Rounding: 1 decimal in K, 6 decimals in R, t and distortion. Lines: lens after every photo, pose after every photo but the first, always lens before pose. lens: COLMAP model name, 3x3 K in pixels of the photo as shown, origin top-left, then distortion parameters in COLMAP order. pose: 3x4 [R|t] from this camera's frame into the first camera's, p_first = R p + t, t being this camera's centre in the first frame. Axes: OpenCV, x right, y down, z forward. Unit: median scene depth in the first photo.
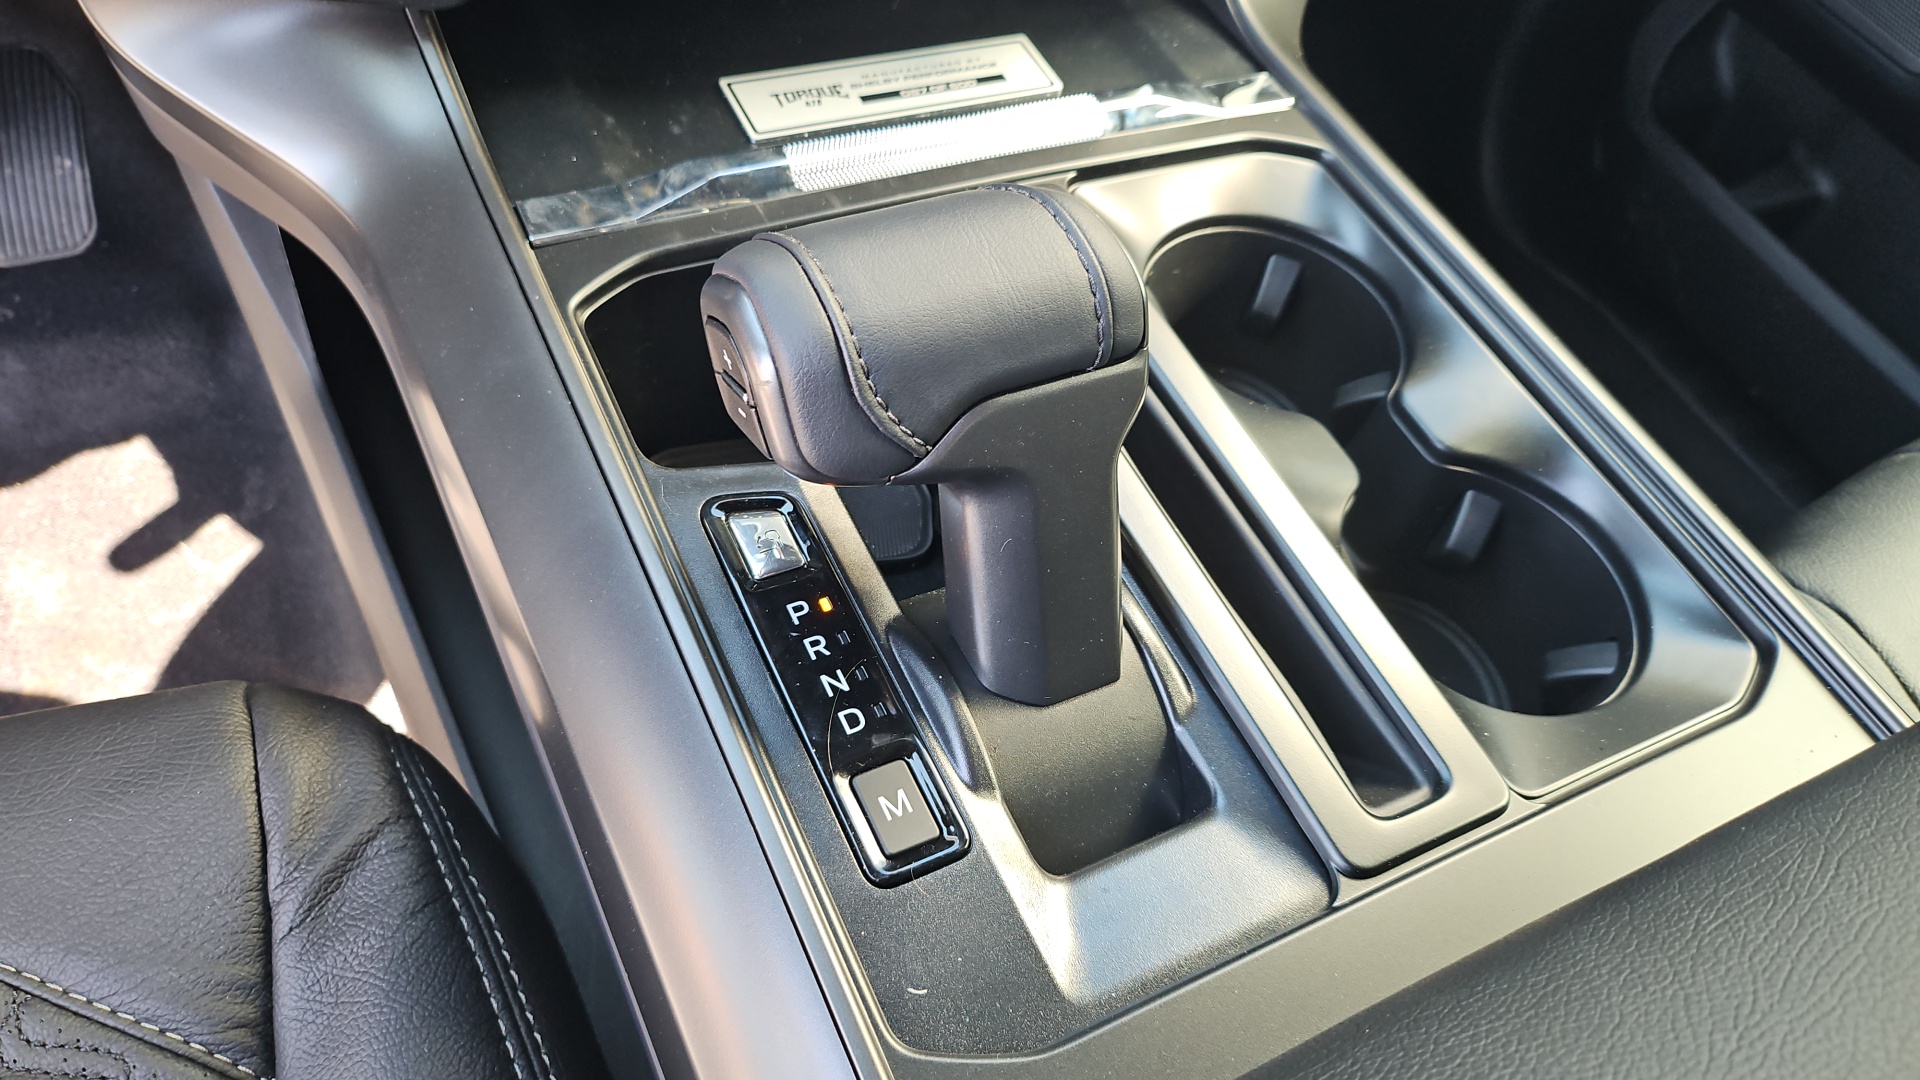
lens RADIAL K [[1365.9, 0, 973.4], [0, 1365.9, 502.8], [0, 0, 1]] dist [0.042015, -0.038620]
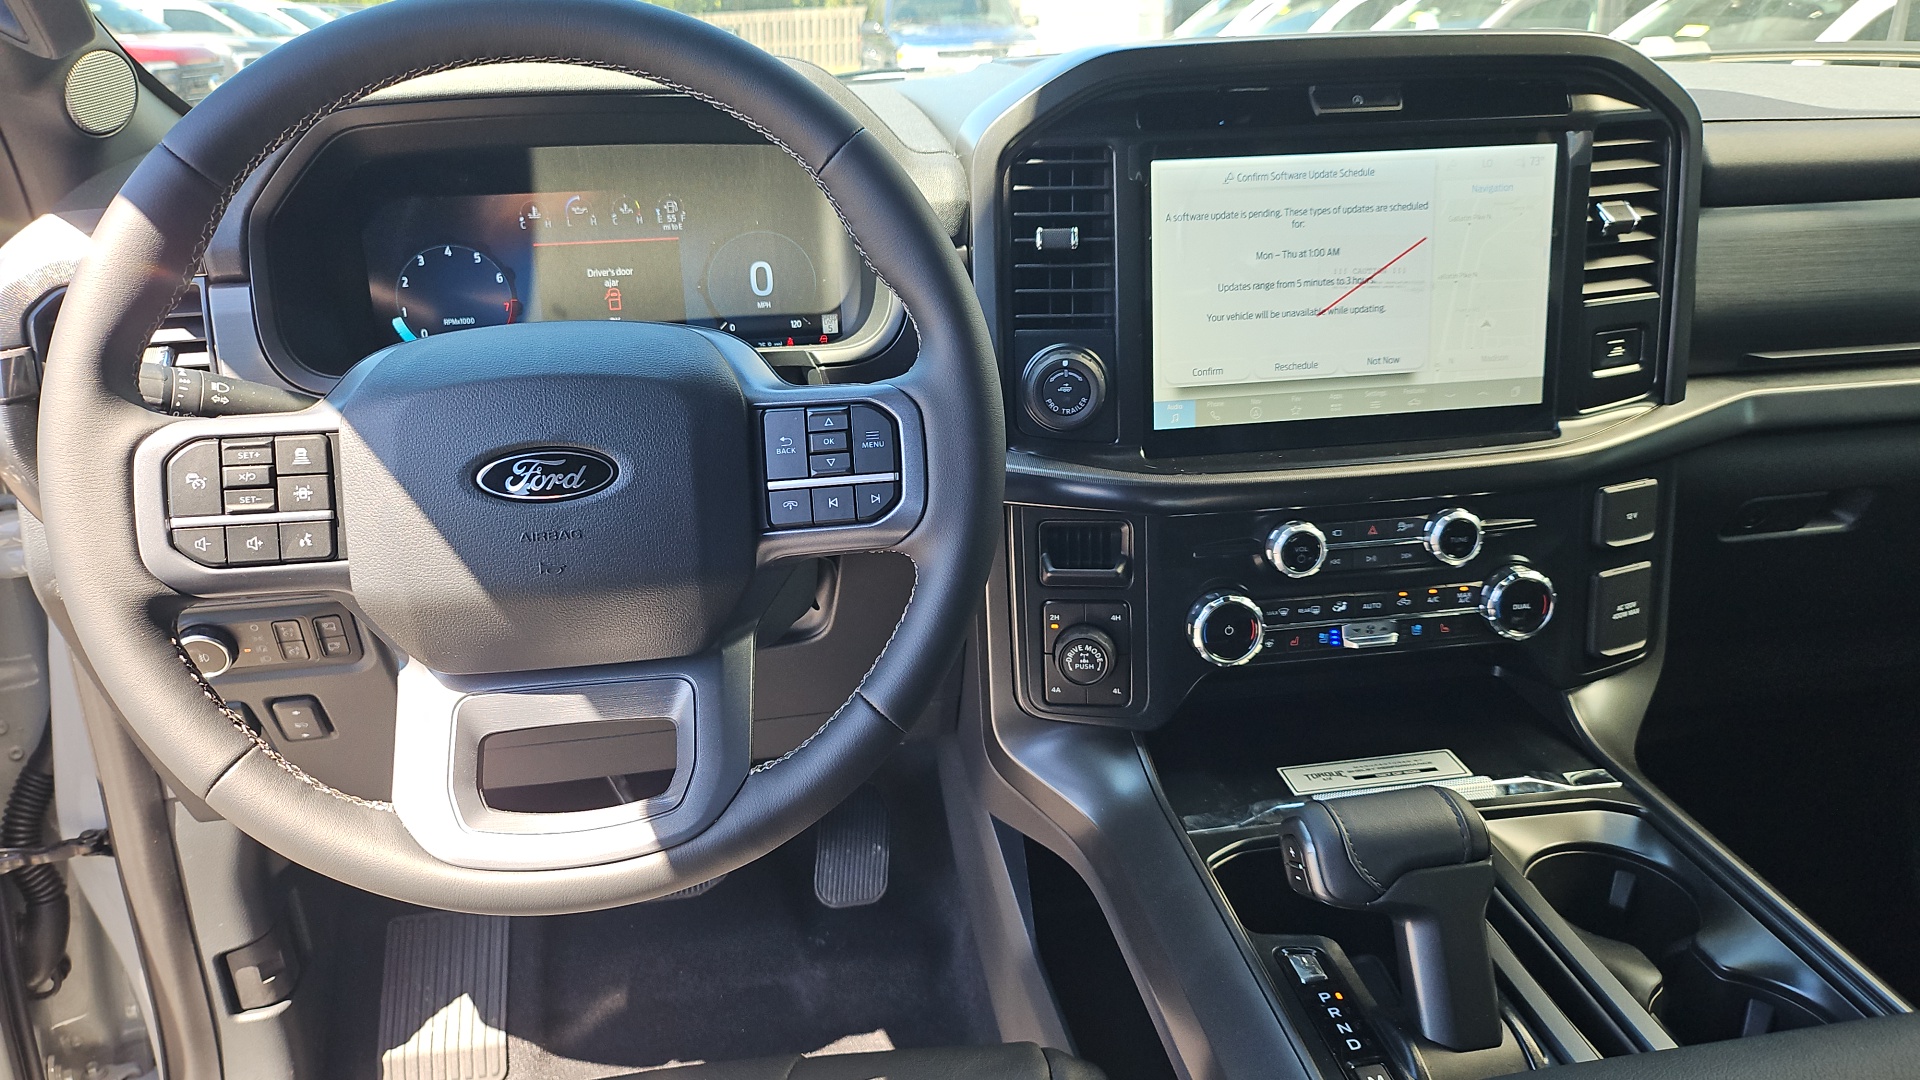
lens RADIAL K [[1365.9, 0, 981.4], [0, 1365.9, 532.1], [0, 0, 1]] dist [0.042015, -0.038620]
pose [[0.940981, -0.070201, -0.331099, 0.082184], [-0.114582, 0.854414, -0.506801, 0.420753], [0.318474, 0.514828, 0.795944, -0.811260]]
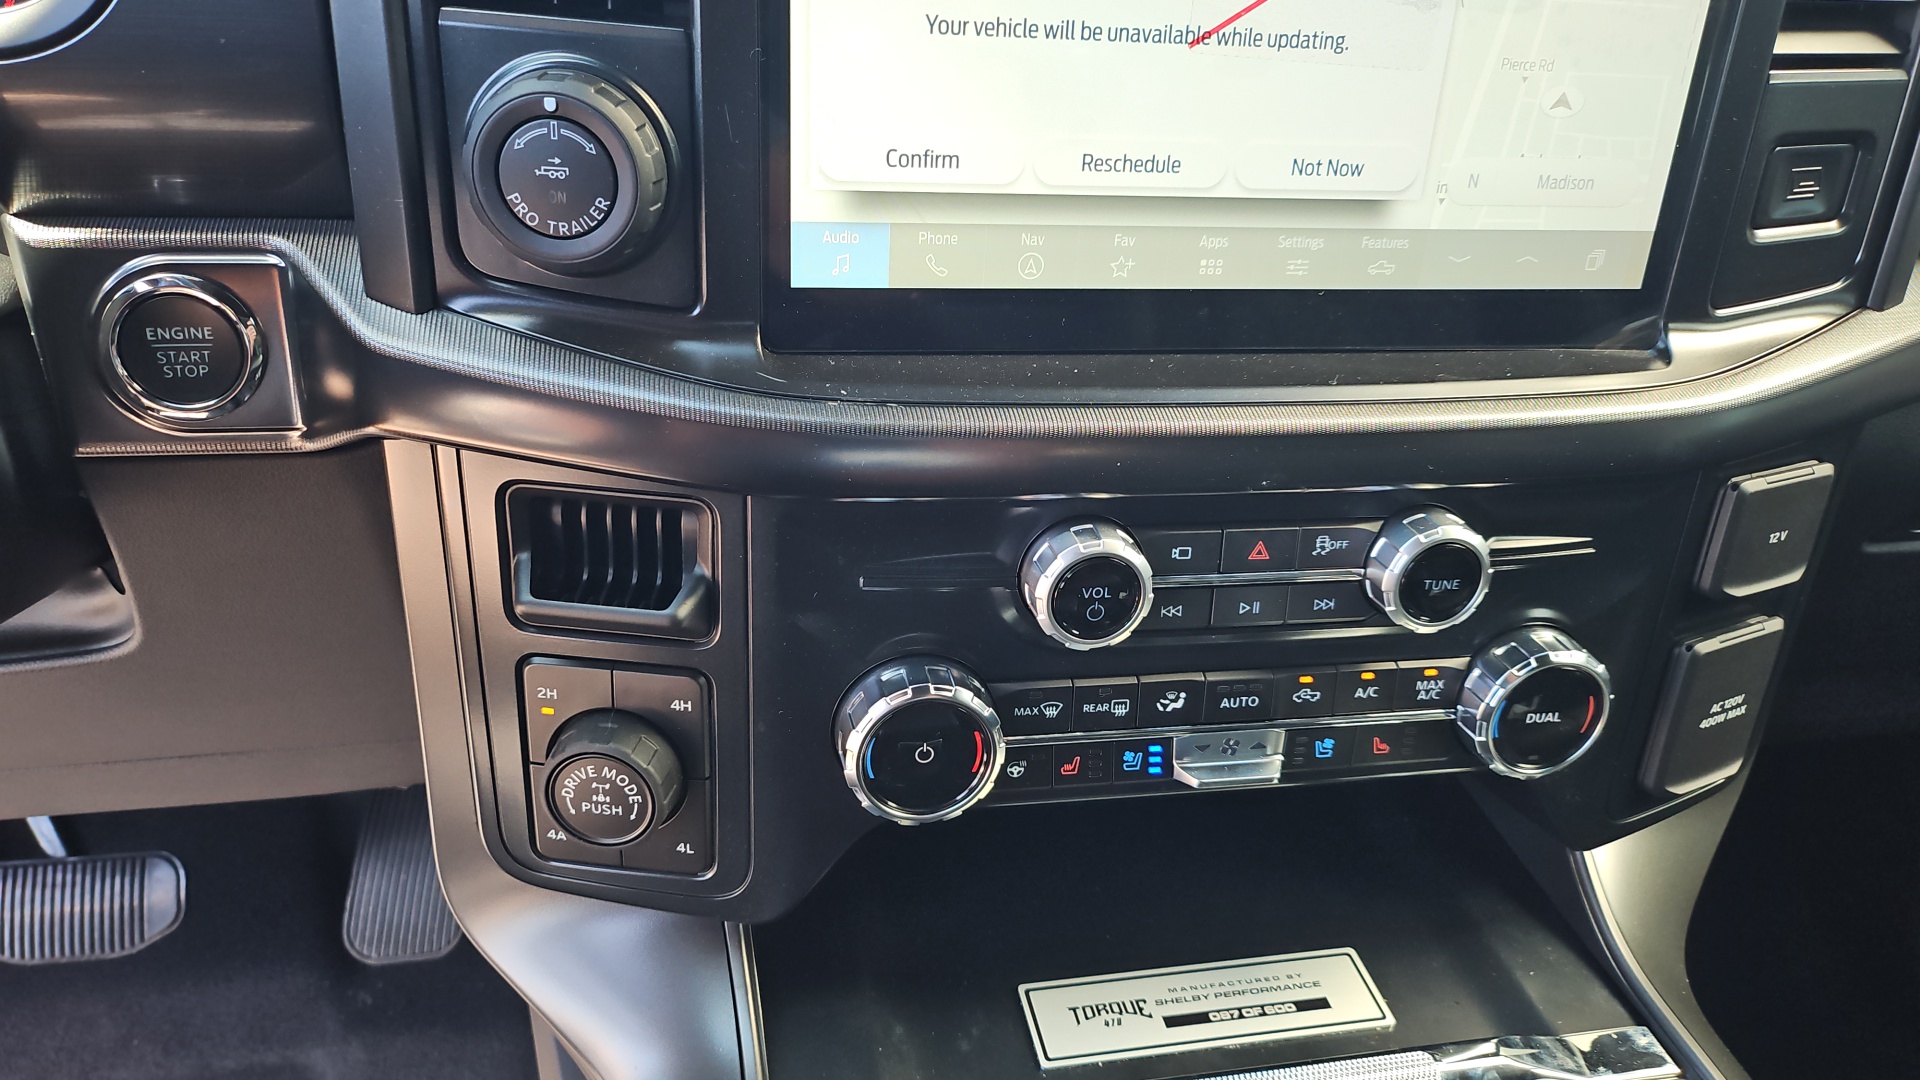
lens RADIAL K [[1365.9, 0, 955.0], [0, 1365.9, 548.0], [0, 0, 1]] dist [0.042015, -0.038620]
pose [[0.963290, 0.049311, -0.263895, 0.010348], [-0.147073, 0.919286, -0.365080, -0.230776], [0.224593, 0.390489, 0.892791, 0.014890]]
